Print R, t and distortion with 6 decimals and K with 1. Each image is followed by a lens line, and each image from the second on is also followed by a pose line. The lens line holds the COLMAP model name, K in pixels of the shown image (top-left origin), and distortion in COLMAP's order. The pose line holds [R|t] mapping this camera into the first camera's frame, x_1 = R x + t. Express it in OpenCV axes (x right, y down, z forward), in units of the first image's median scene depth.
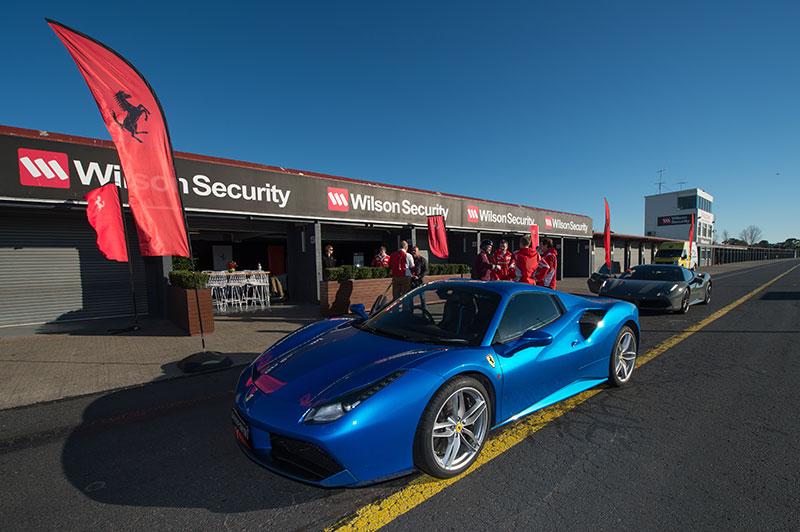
lens RADIAL K [[451.2, 0, 397.3], [0, 451.2, 269.3], [0, 0, 1]] dist [-0.030914, -0.000743]
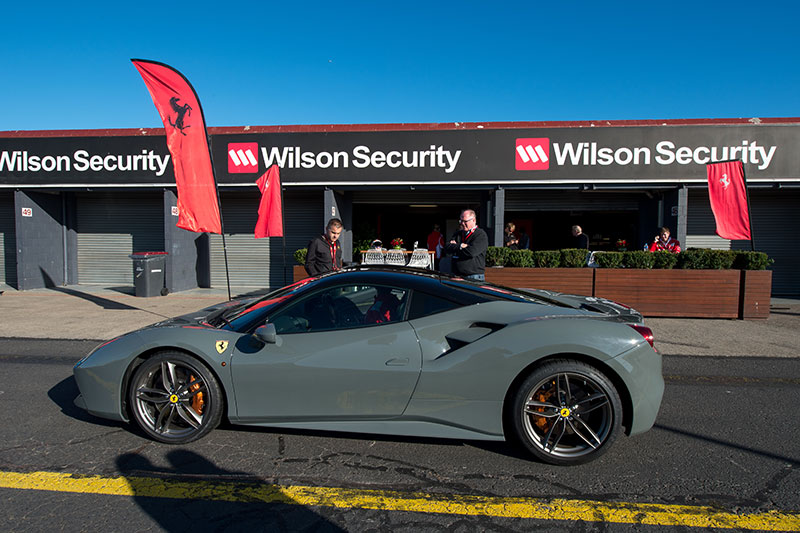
lens RADIAL K [[479.4, 0, 402.4], [0, 479.4, 260.8], [0, 0, 1]] dist [-0.003009, -0.000163]
pose [[0.619476, 0.053580, -0.783185, 0.379588], [-0.029958, 0.998555, 0.044617, -0.014935], [0.784443, -0.004176, 0.620186, 0.399976]]
